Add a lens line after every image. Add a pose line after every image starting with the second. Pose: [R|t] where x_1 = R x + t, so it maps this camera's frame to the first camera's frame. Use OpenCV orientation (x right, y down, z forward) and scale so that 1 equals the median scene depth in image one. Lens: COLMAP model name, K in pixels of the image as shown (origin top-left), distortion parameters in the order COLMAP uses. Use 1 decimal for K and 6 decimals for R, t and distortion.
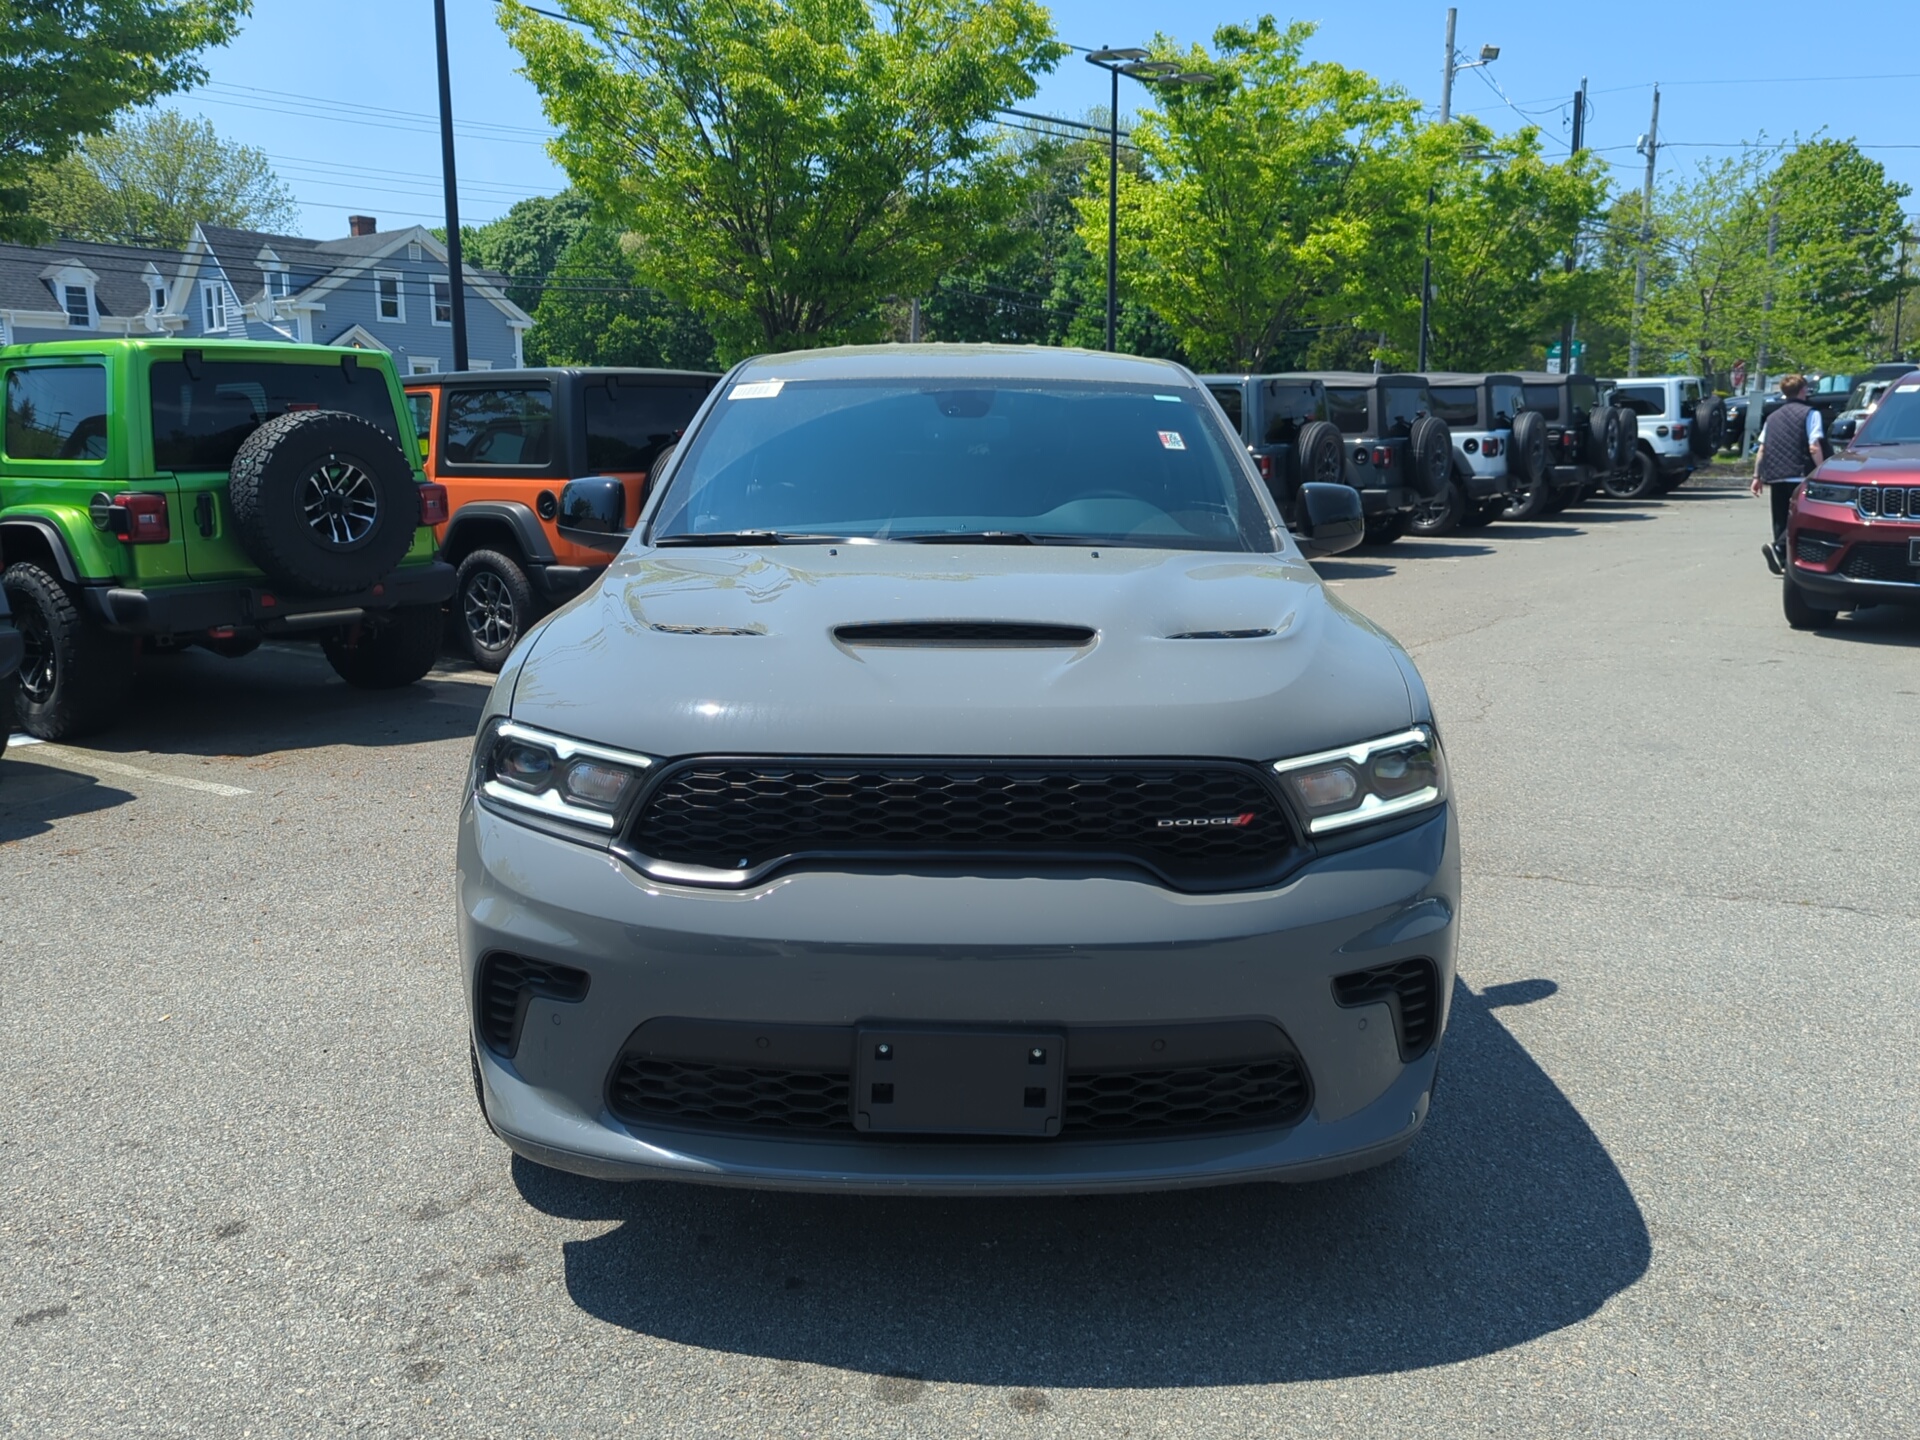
lens RADIAL K [[1577.6, 0, 985.0], [0, 1577.6, 700.8], [0, 0, 1]] dist [0.025768, -0.002134]
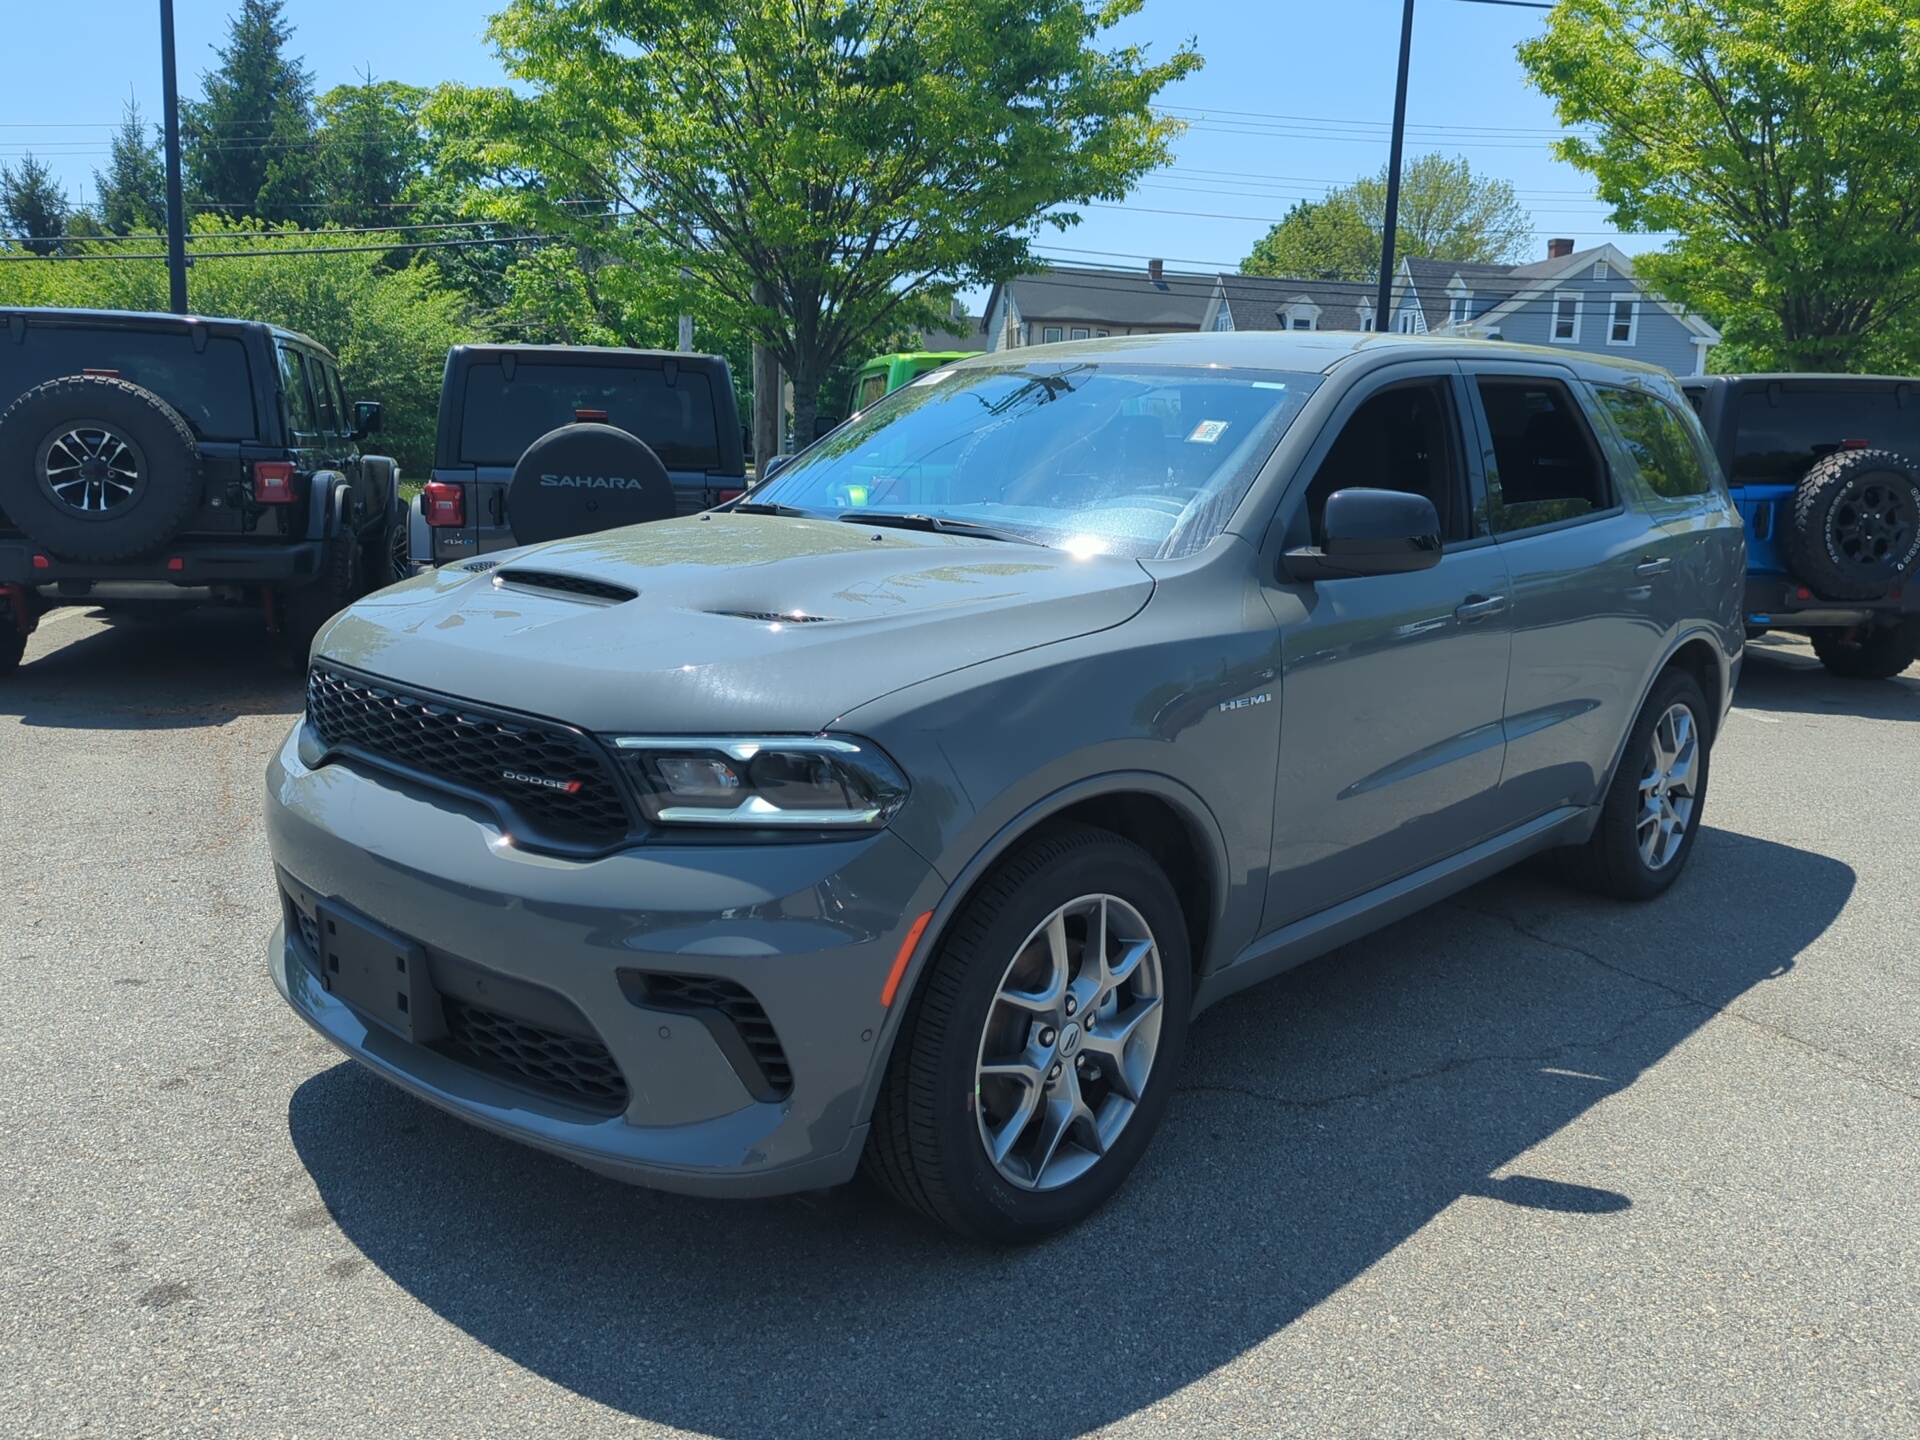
lens RADIAL K [[1585.2, 0, 969.3], [0, 1585.2, 718.2], [0, 0, 1]] dist [0.024940, -0.010716]
pose [[0.717733, 0.136956, -0.682717, 0.125111], [-0.141037, 0.988737, 0.050074, -0.006410], [0.681885, 0.060348, 0.728965, 0.055282]]
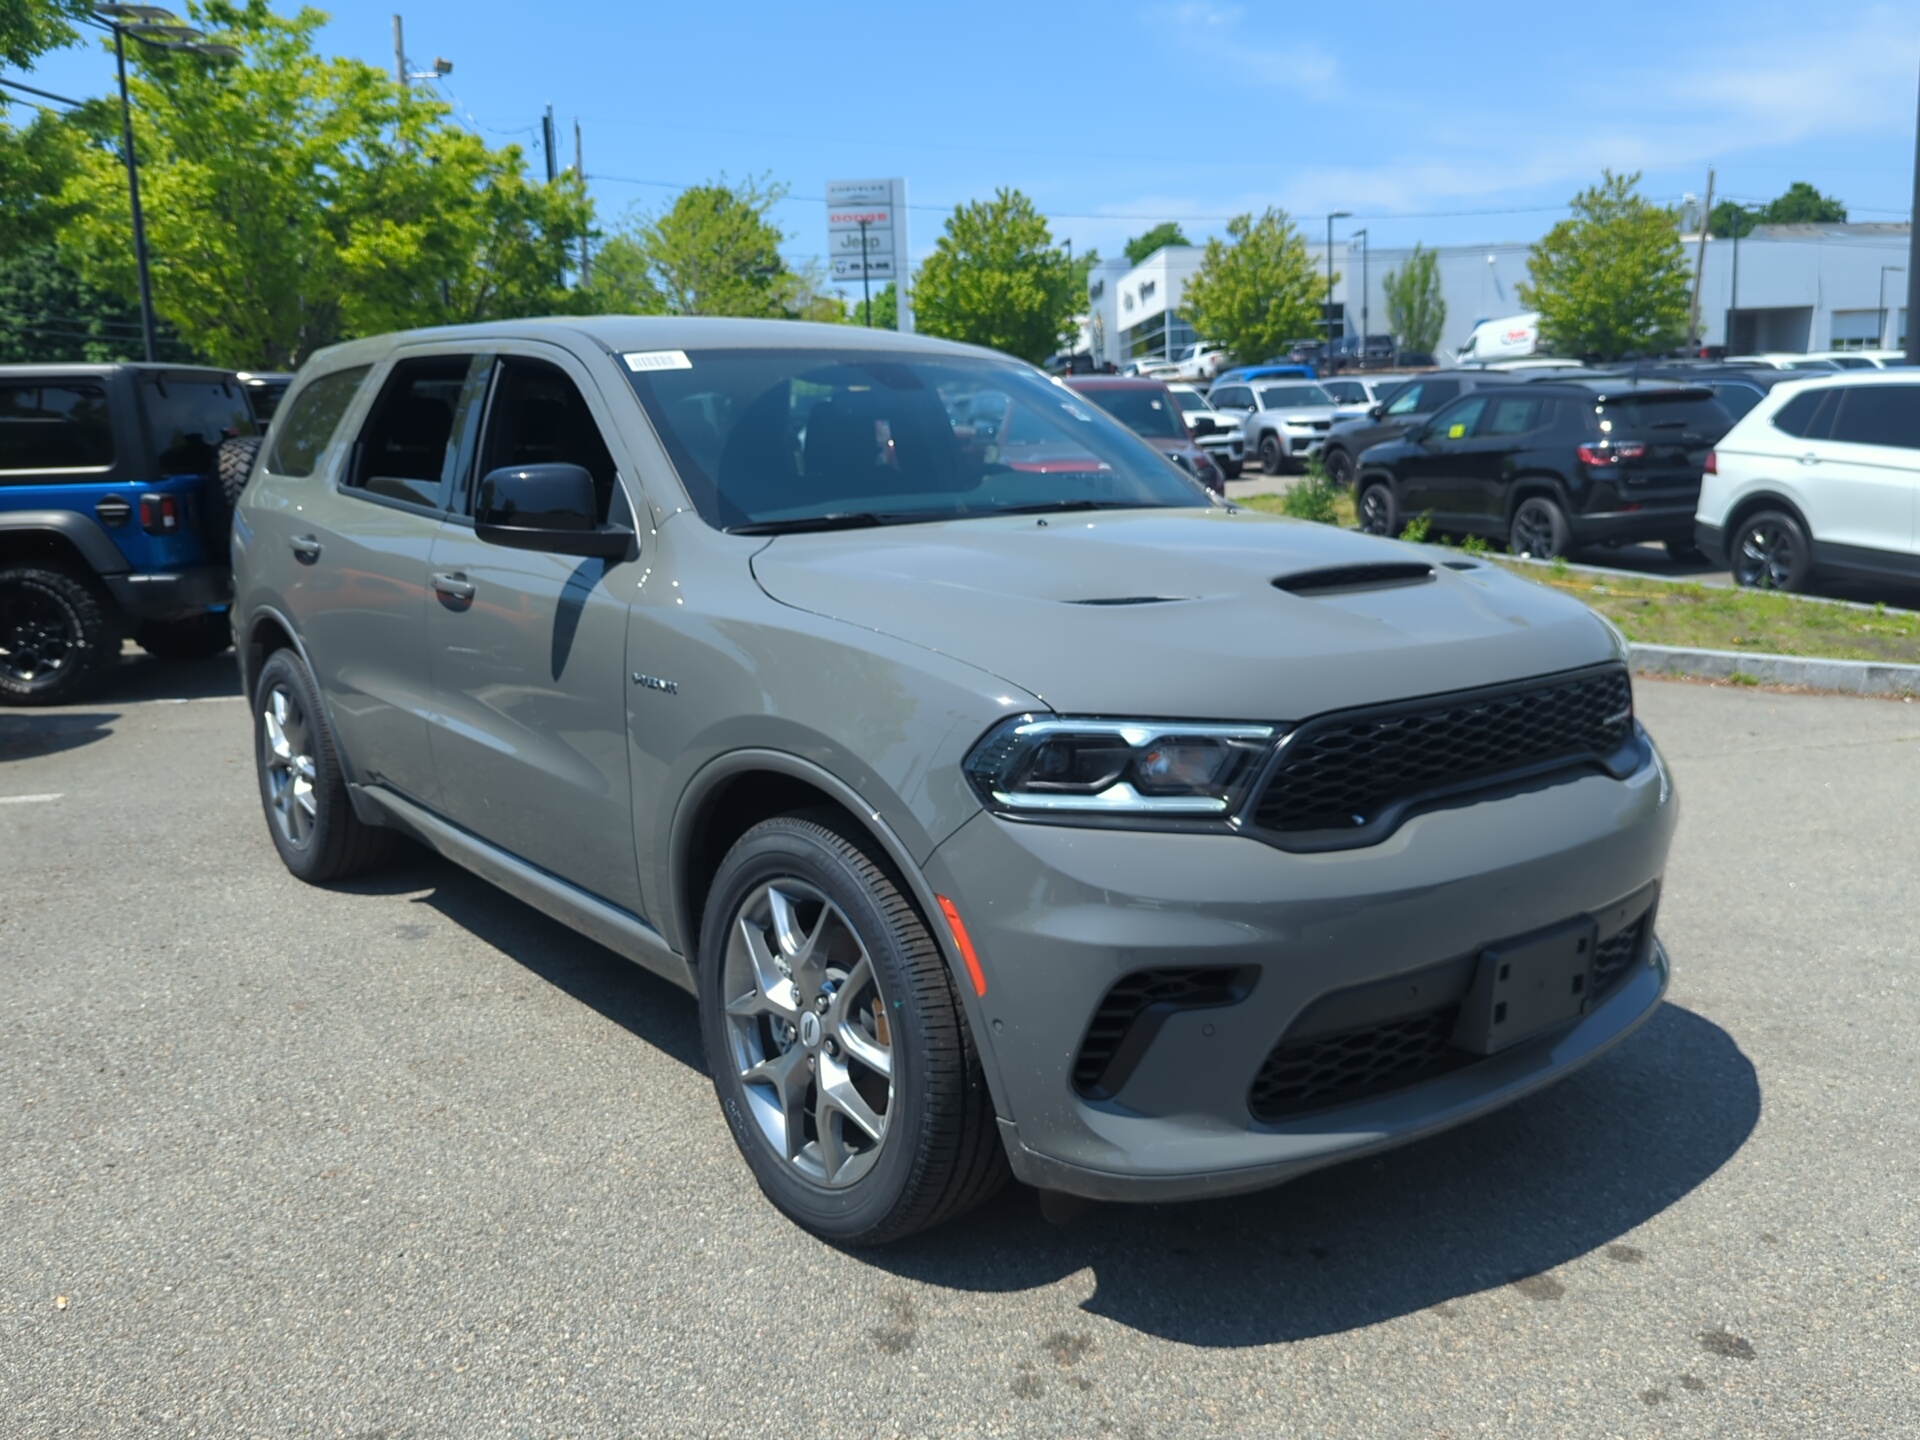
lens RADIAL K [[1564.8, 0, 957.0], [0, 1564.8, 716.8], [0, 0, 1]] dist [0.042958, -0.038706]
pose [[0.783921, -0.125642, 0.608015, -0.114436], [0.126693, 0.991075, 0.041451, -0.003792], [-0.607797, 0.044537, 0.792843, 0.047311]]
